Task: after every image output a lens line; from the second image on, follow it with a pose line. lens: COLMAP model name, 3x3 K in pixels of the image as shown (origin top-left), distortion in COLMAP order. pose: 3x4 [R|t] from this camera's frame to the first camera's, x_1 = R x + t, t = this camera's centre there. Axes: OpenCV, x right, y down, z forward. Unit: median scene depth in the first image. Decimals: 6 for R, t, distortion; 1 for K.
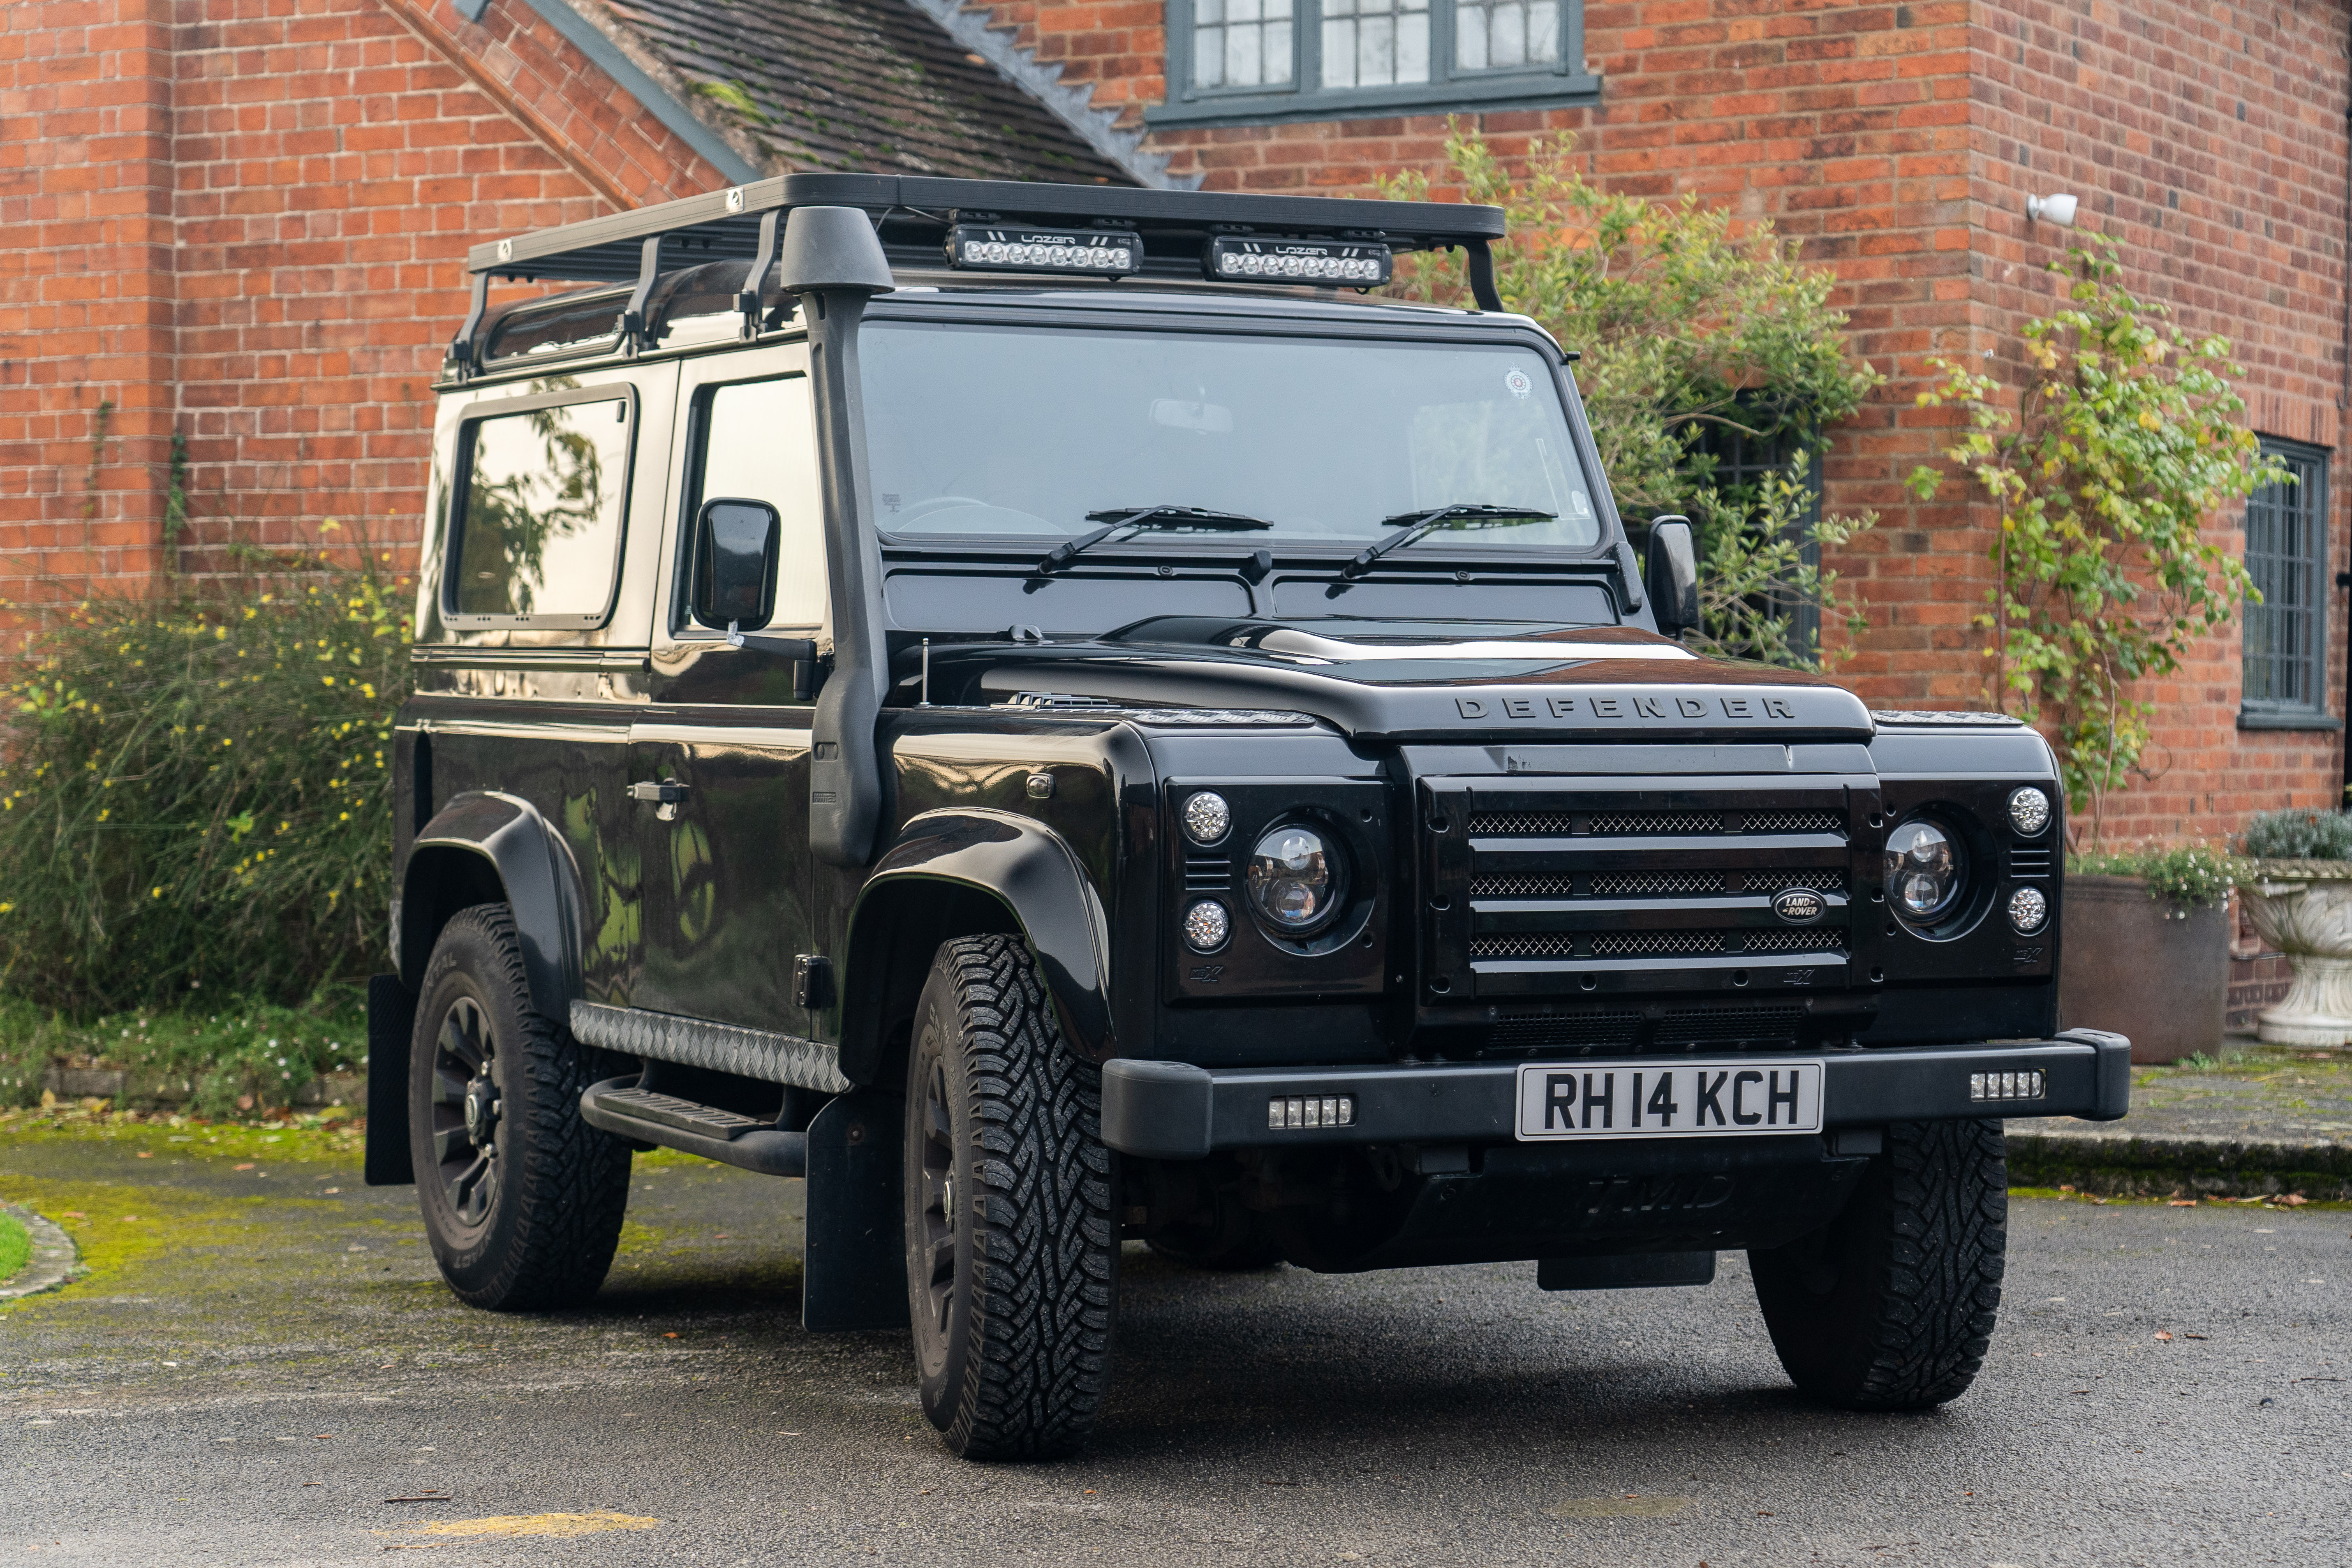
lens RADIAL K [[4826.0, 0, 1170.9], [0, 4826.0, 794.2], [0, 0, 1]] dist [0.125950, 0.000000]
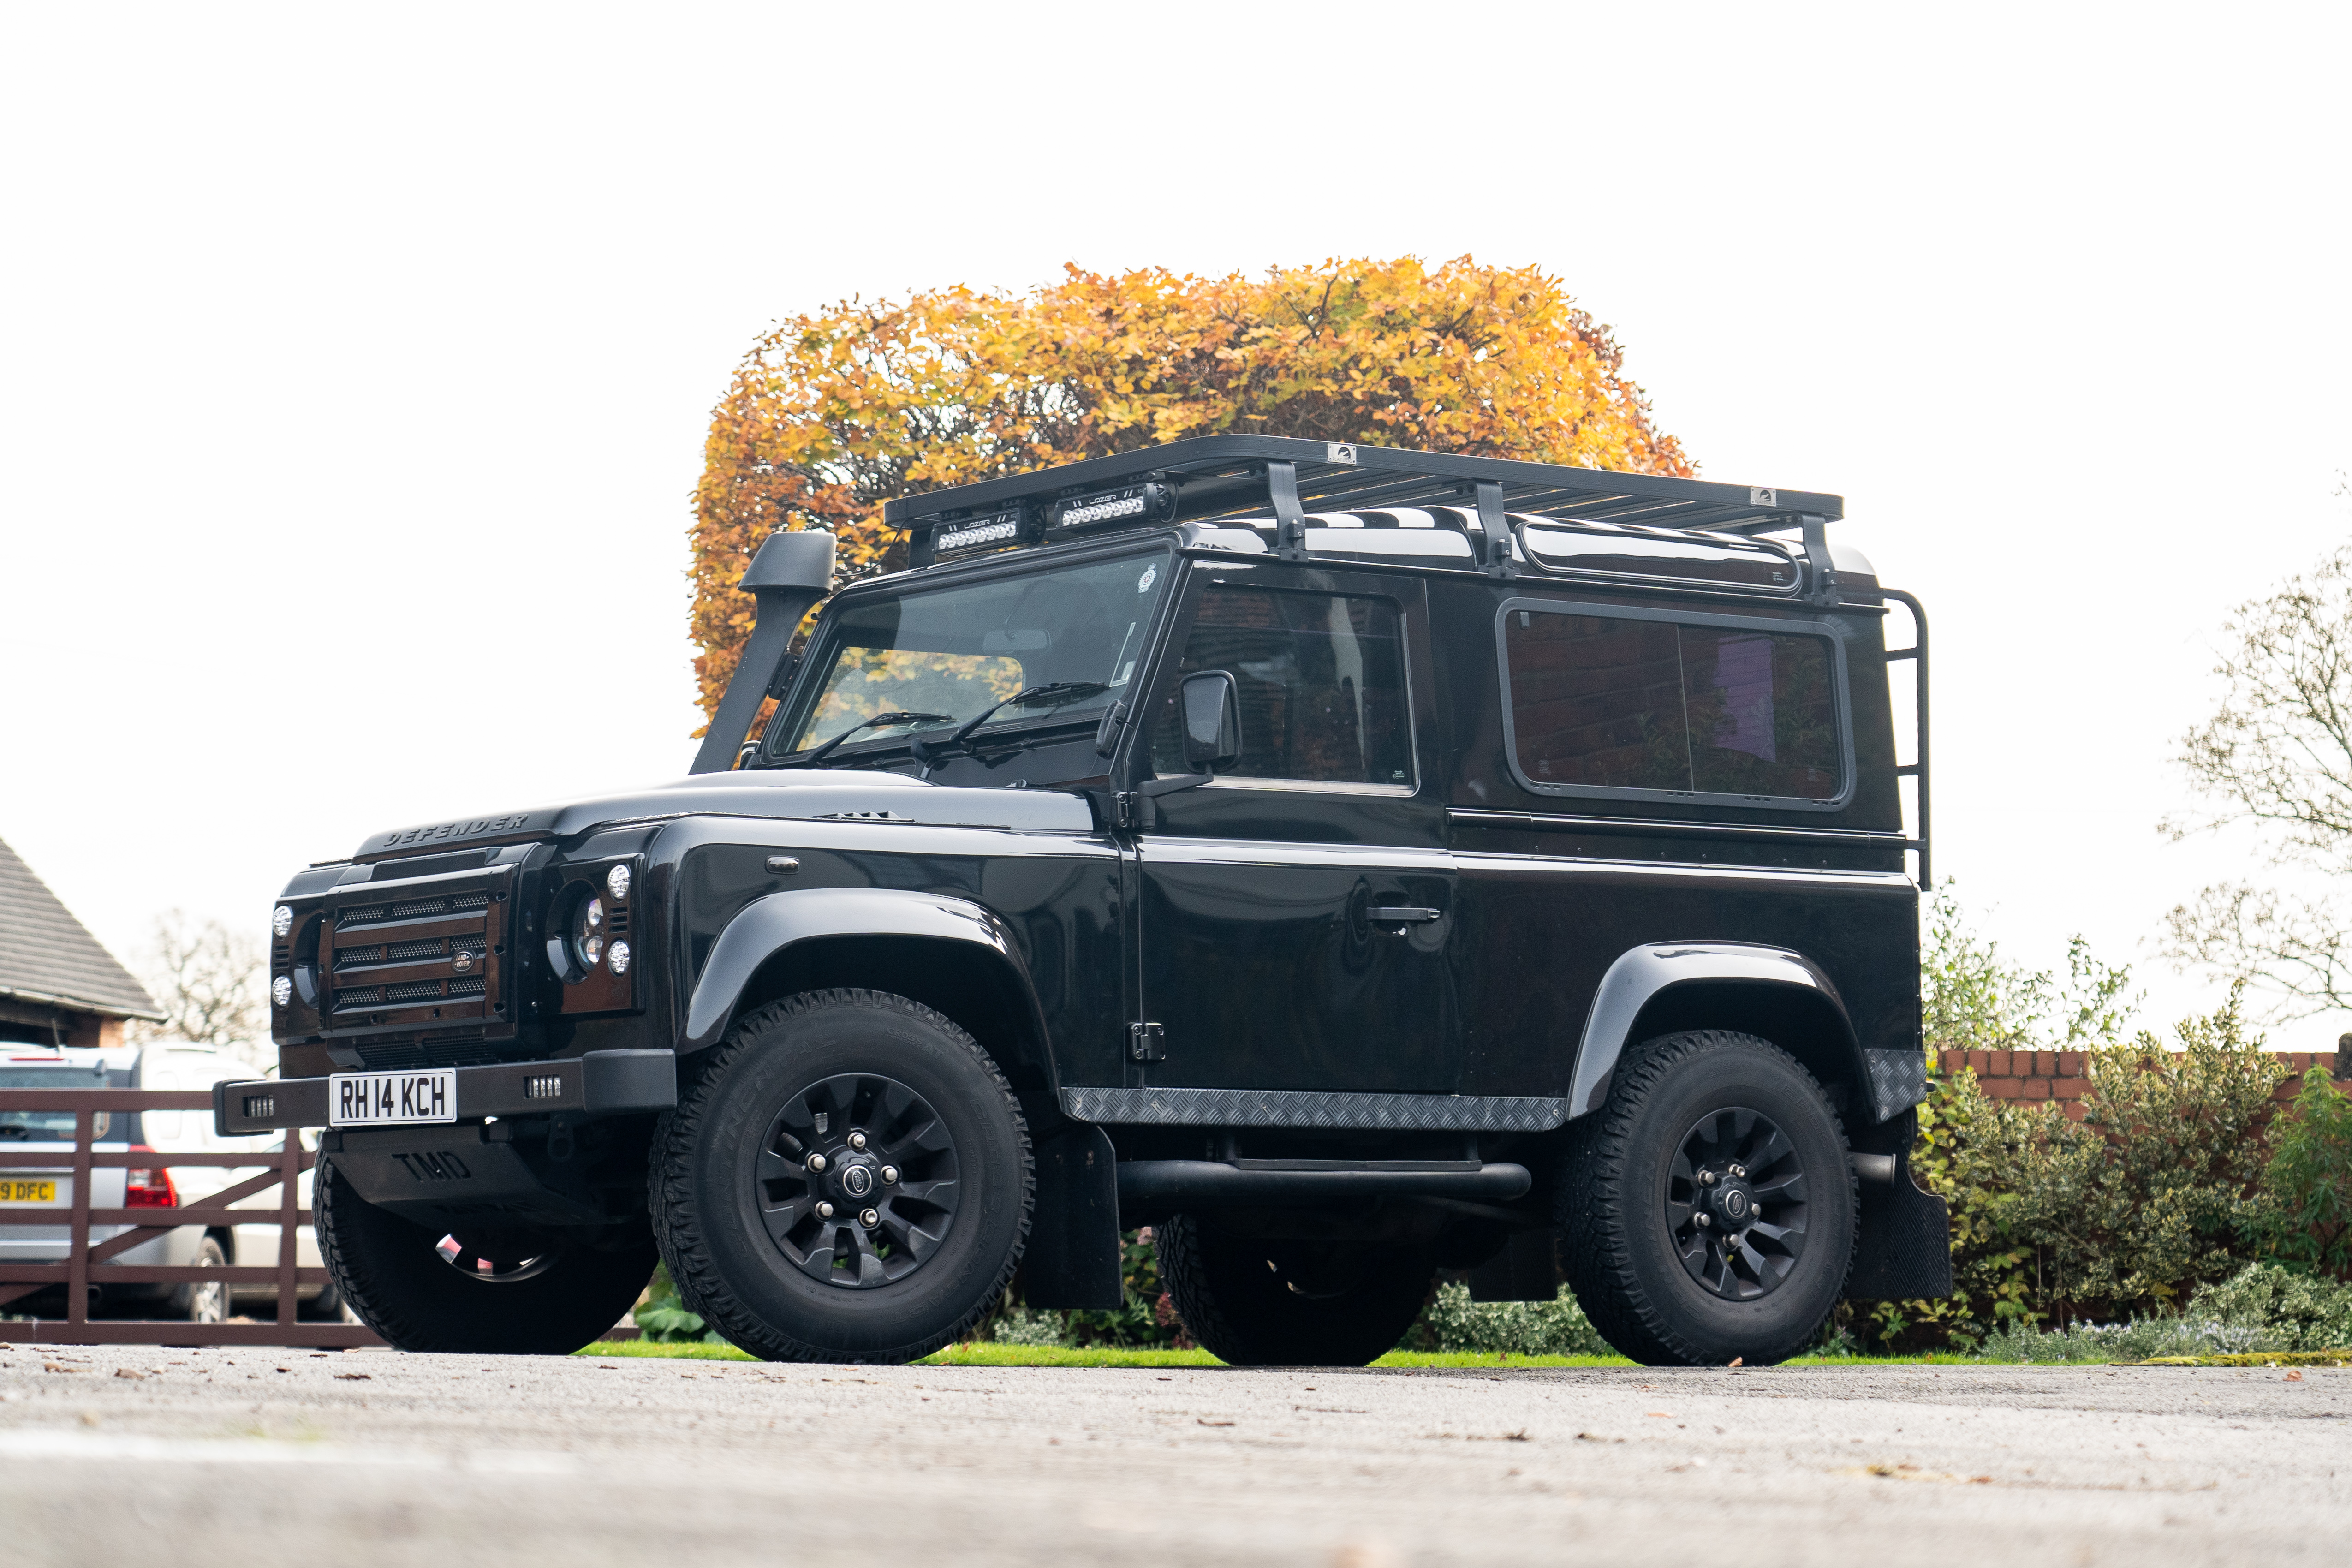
lens RADIAL K [[5598.7, 0, 1123.2], [0, 5598.7, 777.6], [0, 0, 1]] dist [0.098942, 0.000000]
pose [[0.198155, -0.096412, -0.975417, 1.421287], [-0.012198, 0.994831, -0.100809, 0.106505], [0.980095, 0.031874, 0.195955, 0.699522]]
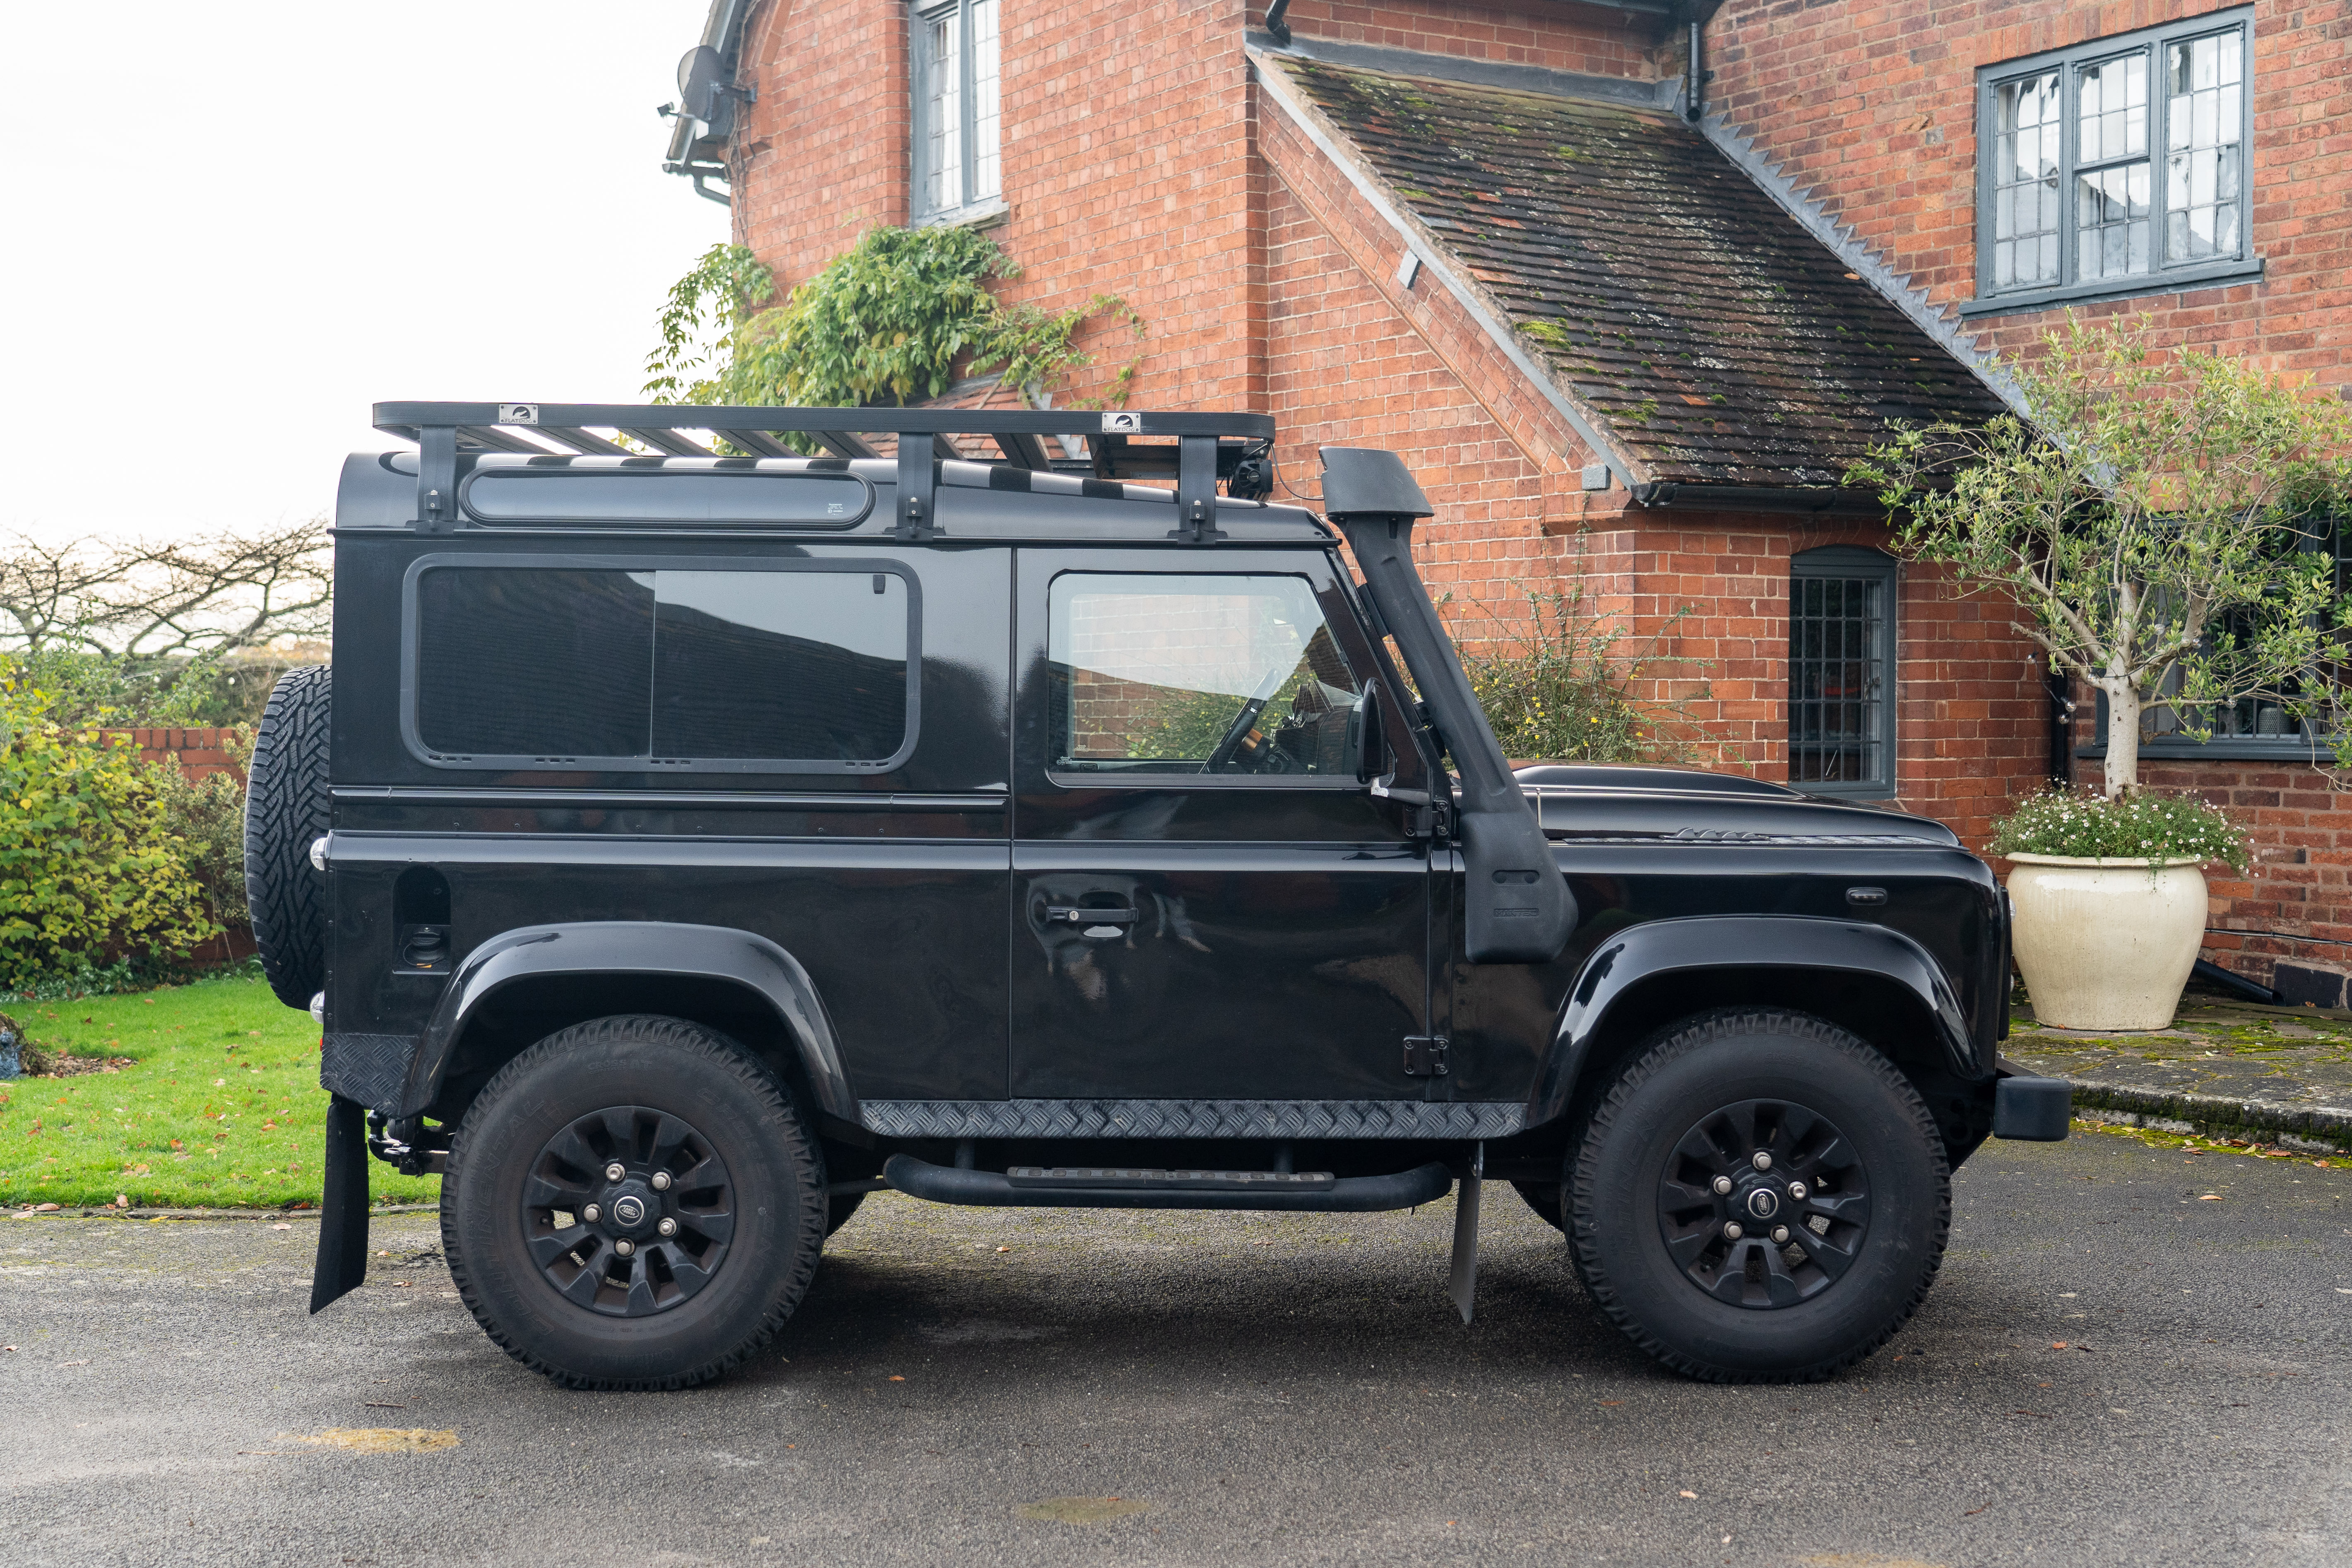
lens RADIAL K [[3043.1, 0, 1162.8], [0, 3043.1, 795.0], [0, 0, 1]] dist [0.152241, 0.000000]
pose [[0.890375, 0.009323, -0.455133, 0.346443], [0.001870, 0.999707, 0.024138, -0.042331], [0.455225, -0.022343, 0.890096, 0.199877]]
